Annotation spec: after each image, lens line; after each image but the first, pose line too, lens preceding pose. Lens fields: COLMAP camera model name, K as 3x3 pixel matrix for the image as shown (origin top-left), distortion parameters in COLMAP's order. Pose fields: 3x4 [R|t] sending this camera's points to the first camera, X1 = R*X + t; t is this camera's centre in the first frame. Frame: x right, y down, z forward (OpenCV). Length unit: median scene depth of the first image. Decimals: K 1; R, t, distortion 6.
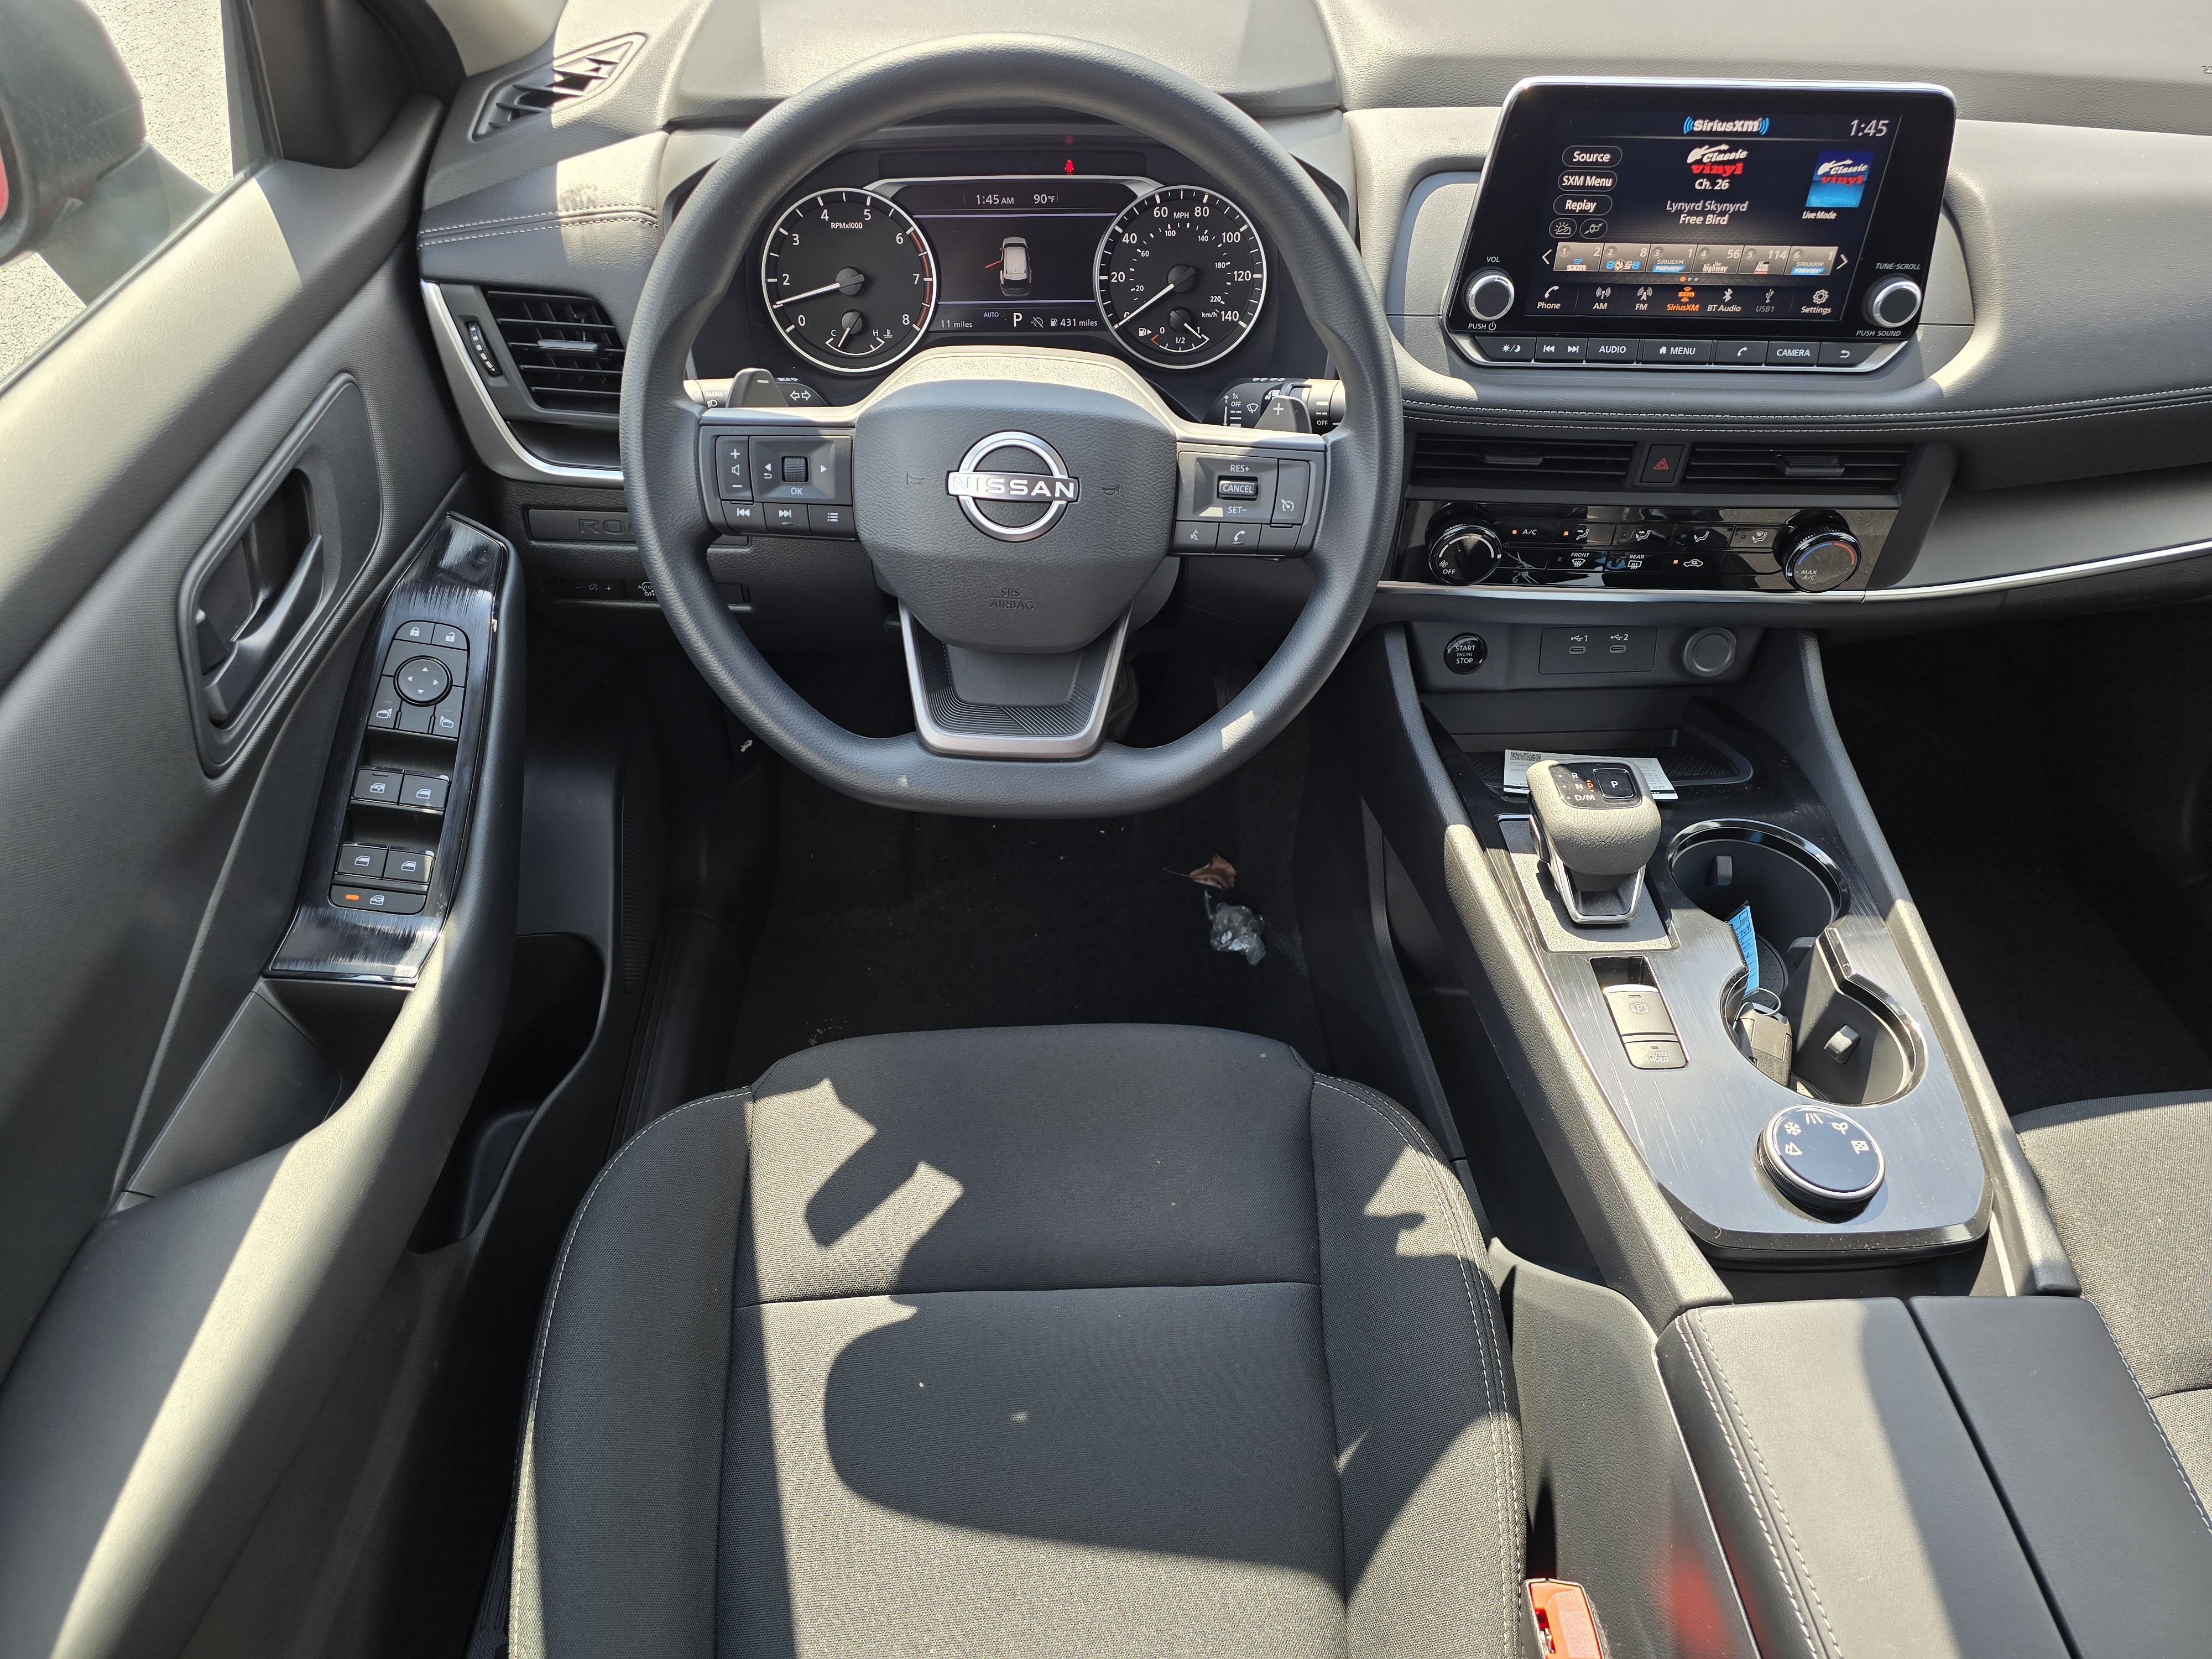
lens RADIAL K [[1489.6, 0, 1107.9], [0, 1489.6, 803.0], [0, 0, 1]] dist [0.056644, -0.061221]
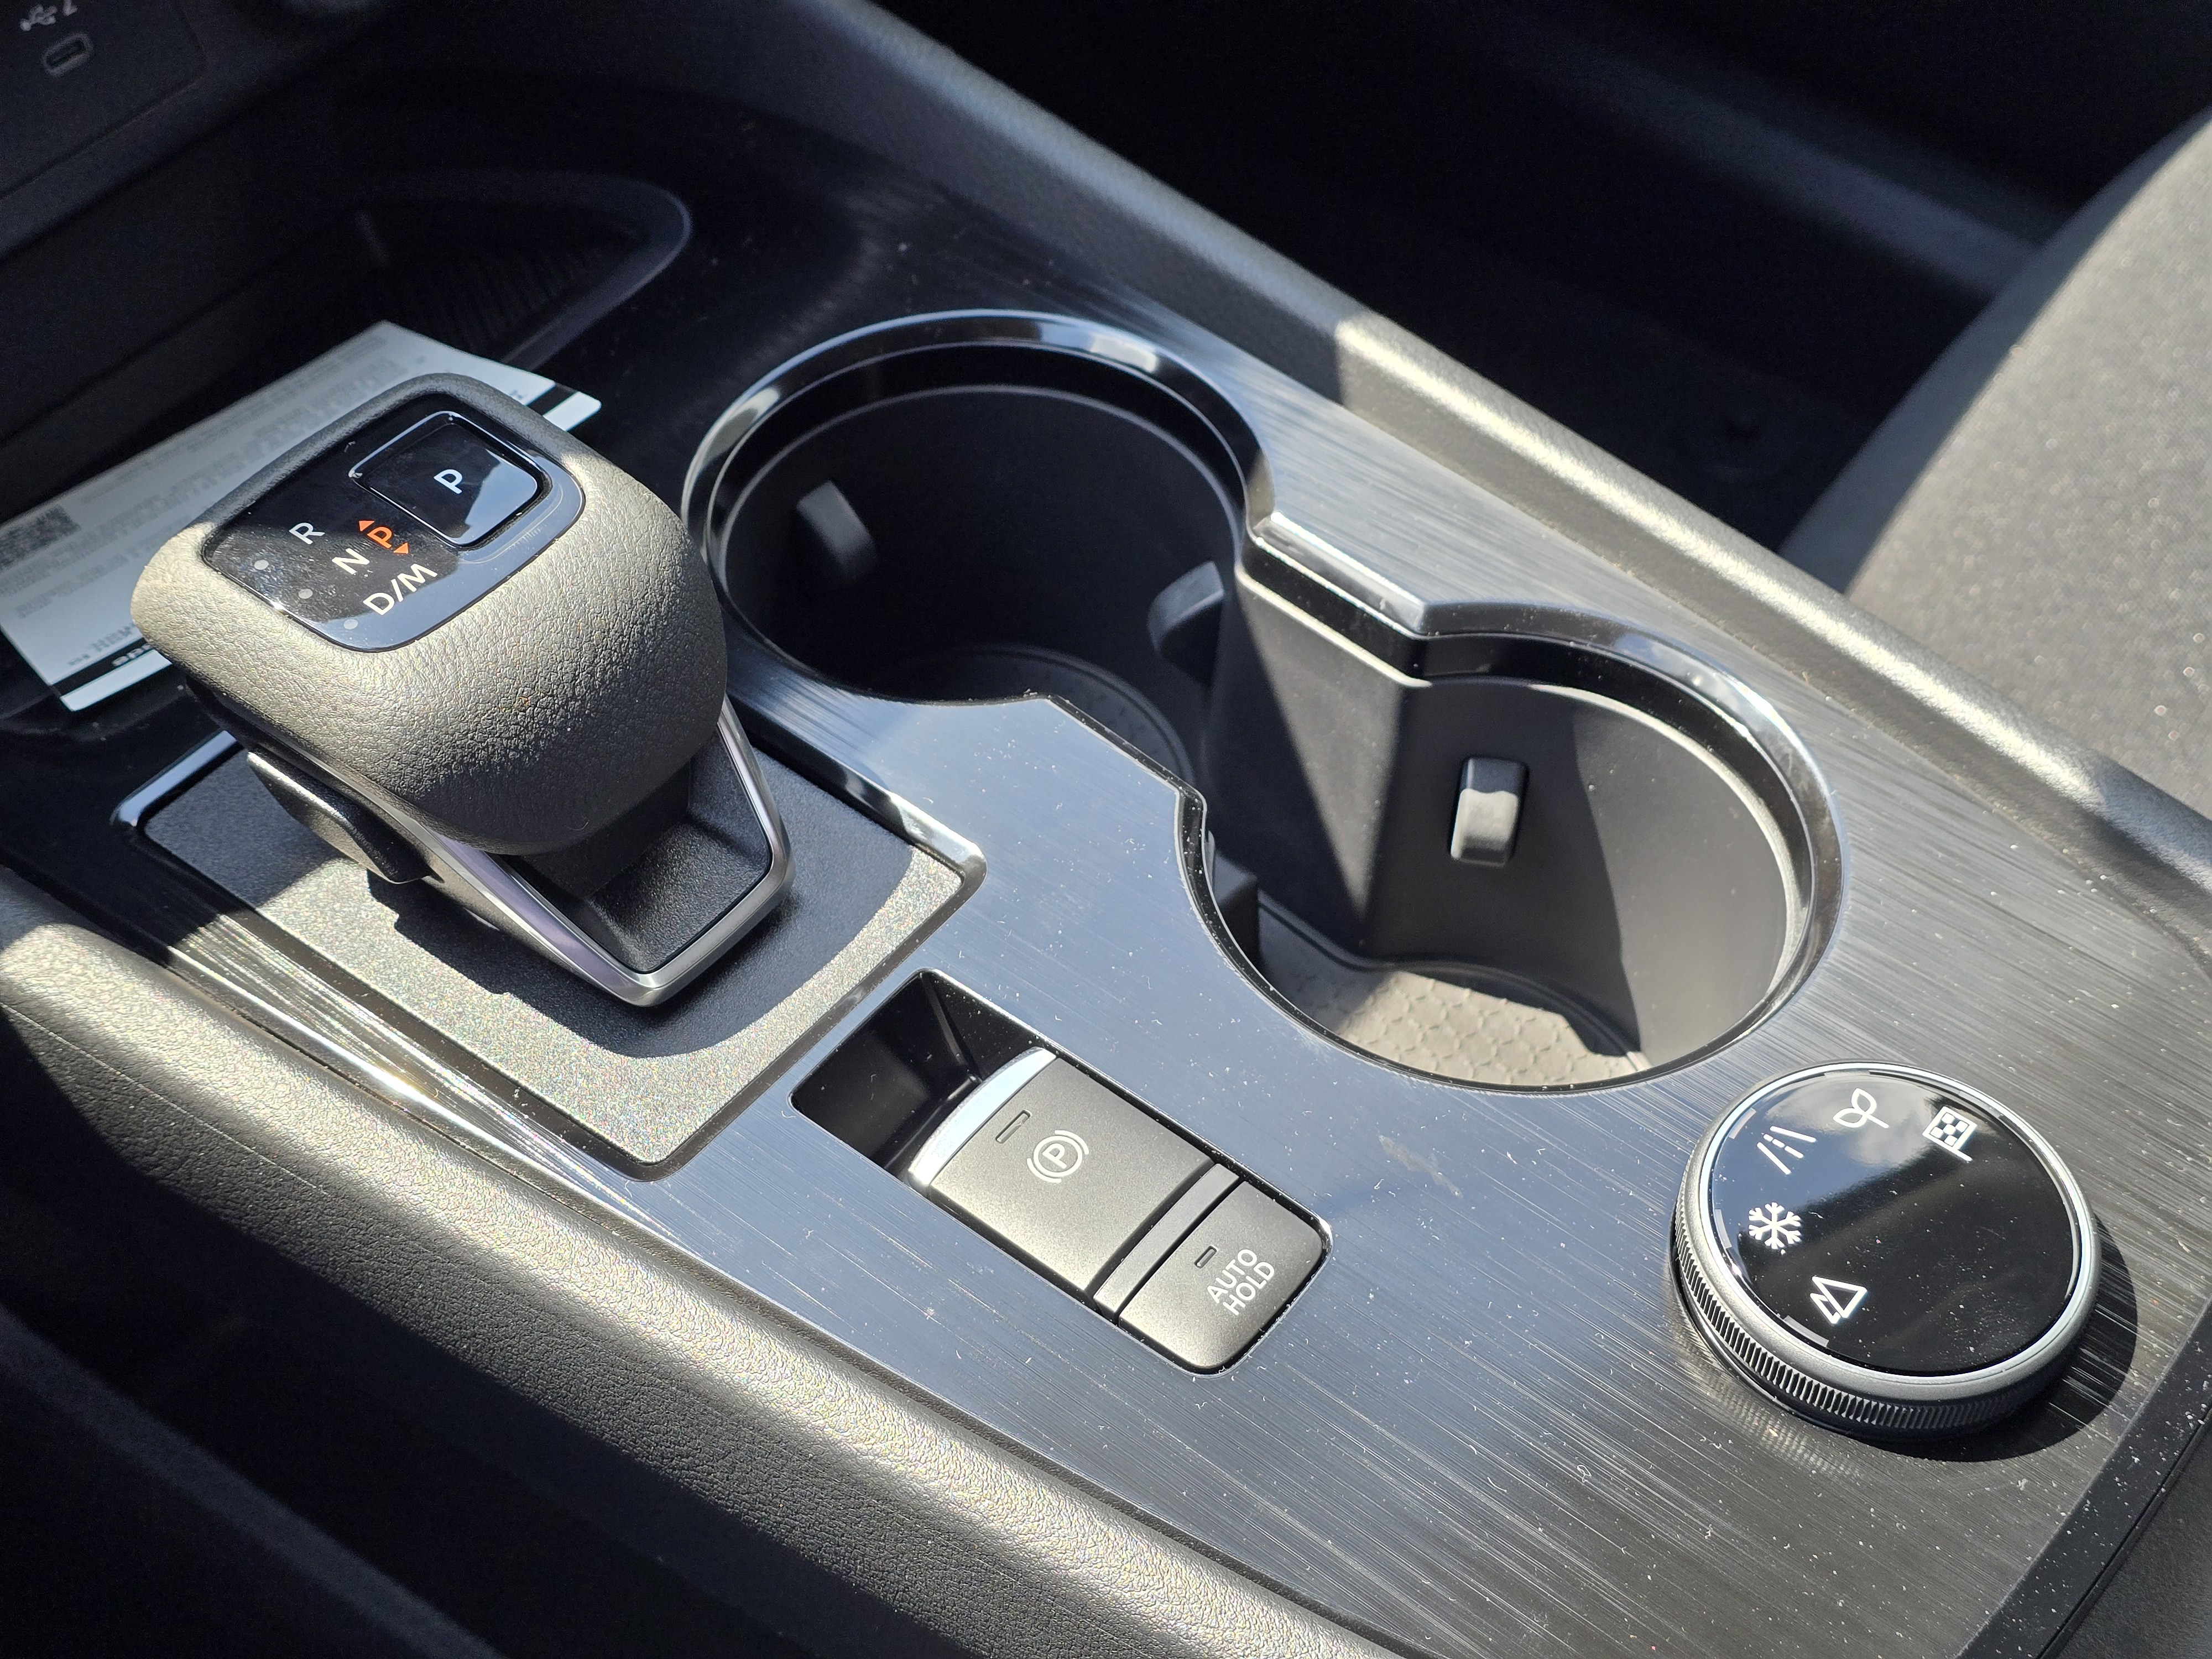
lens RADIAL K [[3039.4, 0, 1106.0], [0, 3039.4, 829.5], [0, 0, 1]] dist [0.257687, -0.904675]
pose [[0.655845, -0.573071, 0.491383, 0.119603], [0.512305, 0.815968, 0.267845, -0.047592], [-0.554446, 0.076073, 0.828735, 0.509435]]
